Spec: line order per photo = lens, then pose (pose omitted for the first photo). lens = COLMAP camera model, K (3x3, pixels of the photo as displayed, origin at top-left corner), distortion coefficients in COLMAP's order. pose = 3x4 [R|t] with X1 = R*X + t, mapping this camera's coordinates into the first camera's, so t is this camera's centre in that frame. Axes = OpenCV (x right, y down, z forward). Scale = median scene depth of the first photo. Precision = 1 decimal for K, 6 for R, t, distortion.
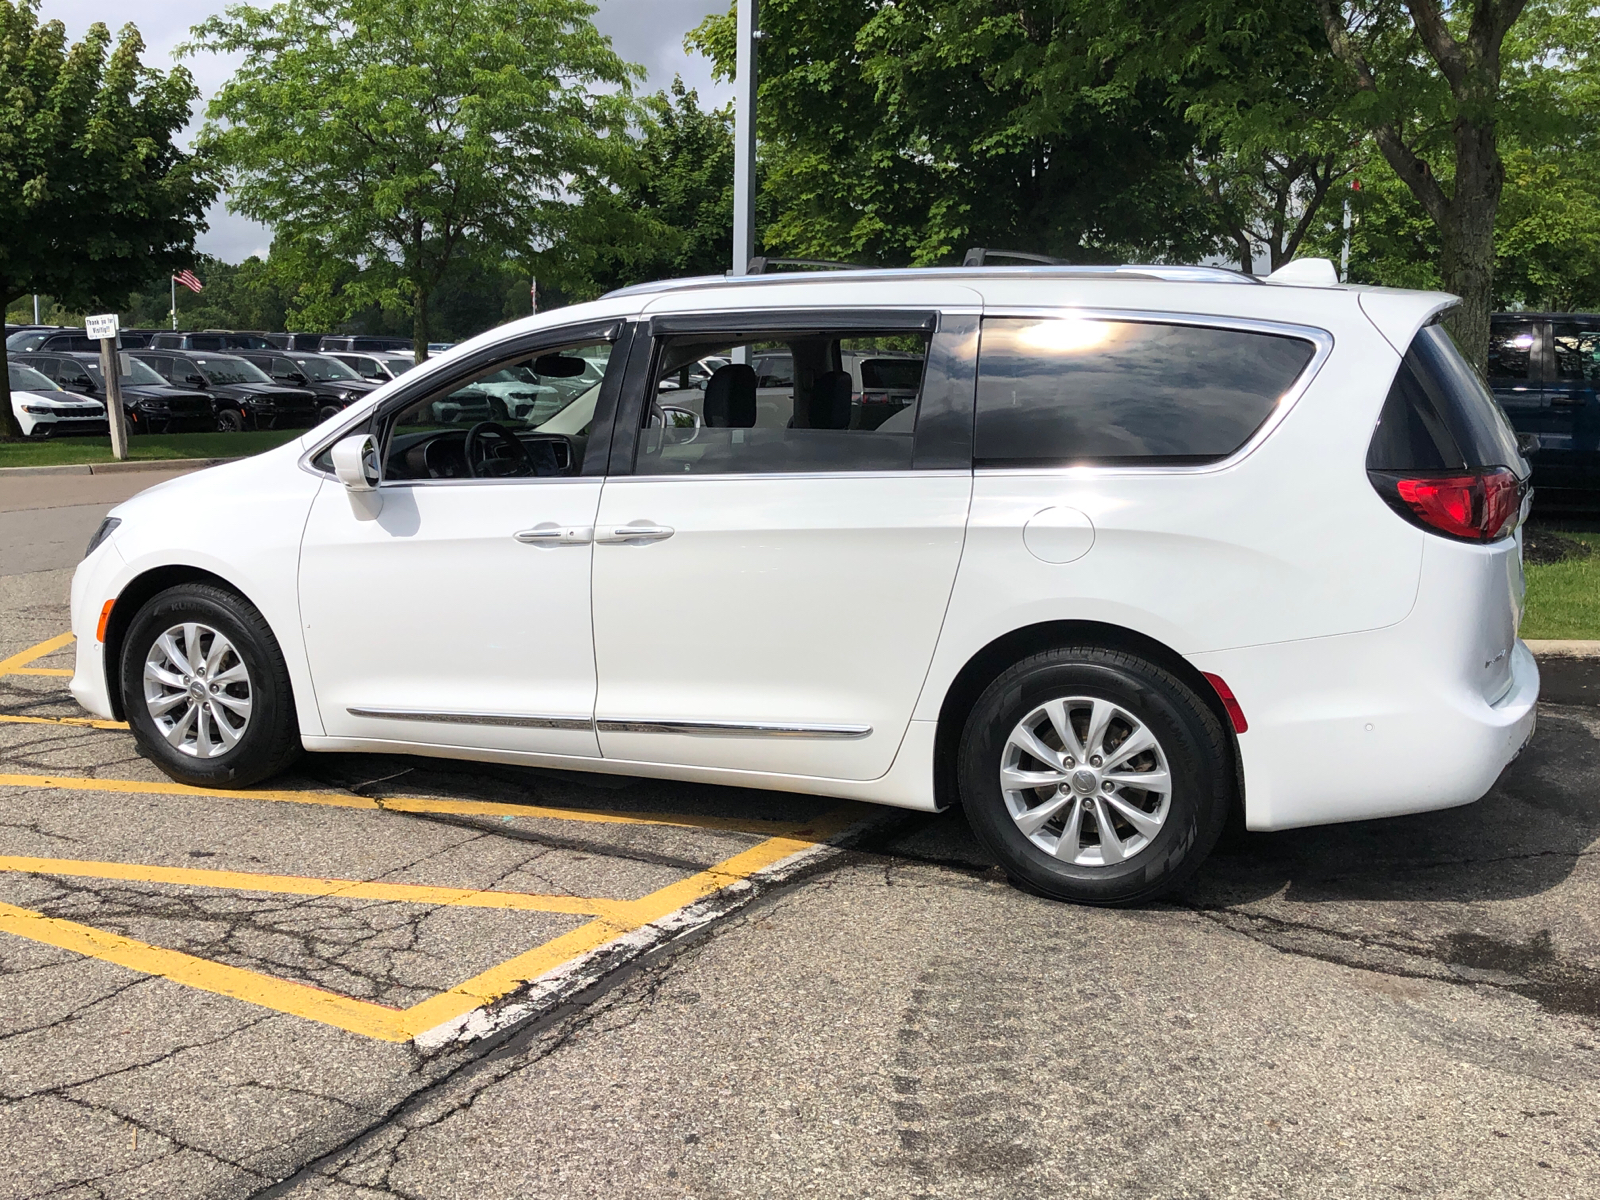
lens RADIAL K [[1705.7, 0, 793.4], [0, 1705.7, 598.3], [0, 0, 1]] dist [0.006101, 0.000000]
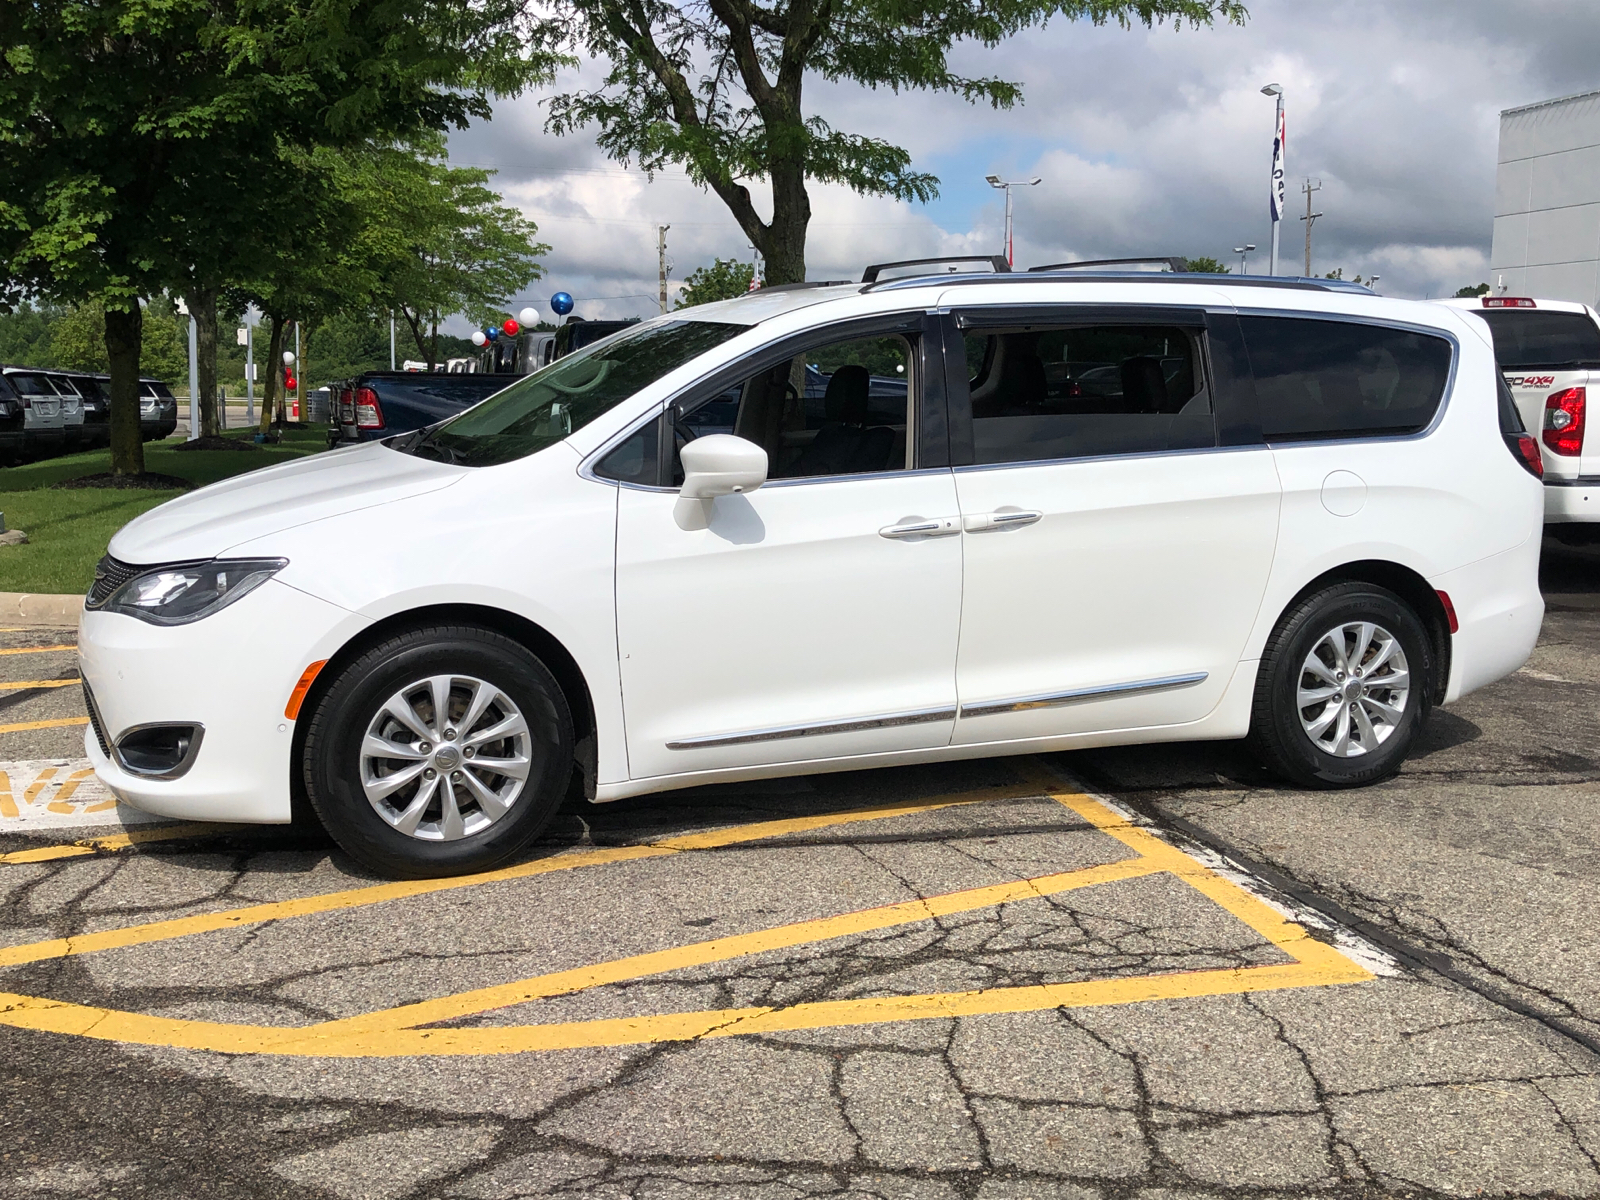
lens RADIAL K [[1705.7, 0, 790.7], [0, 1705.7, 600.5], [0, 0, 1]] dist [0.006101, 0.000000]
pose [[0.713059, -0.093480, 0.694844, -0.987344], [0.094622, 0.994835, 0.036736, -0.043053], [-0.694689, 0.039553, 0.718222, 0.379310]]
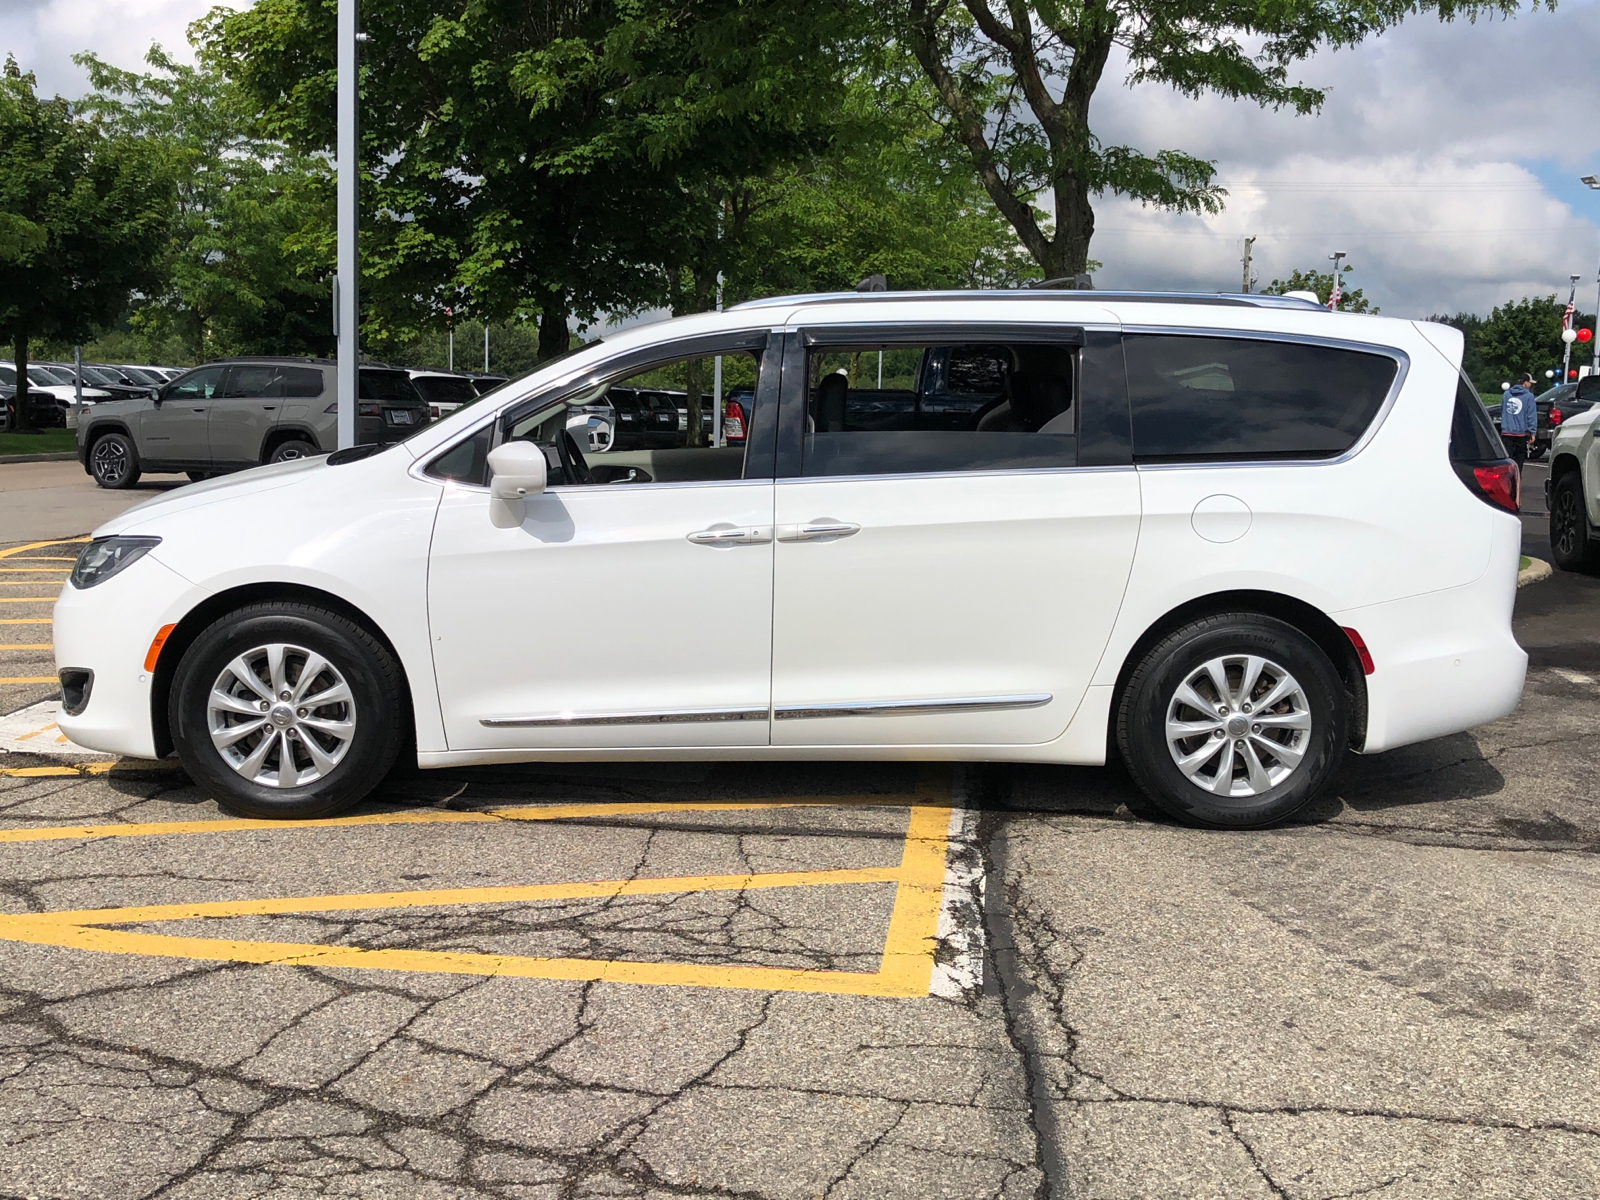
lens RADIAL K [[1705.7, 0, 794.0], [0, 1705.7, 595.7], [0, 0, 1]] dist [0.006101, 0.000000]
pose [[0.911540, -0.043035, 0.408954, -0.593554], [0.046994, 0.998895, 0.000368, 0.001530], [-0.408518, 0.018883, 0.912555, 0.035181]]
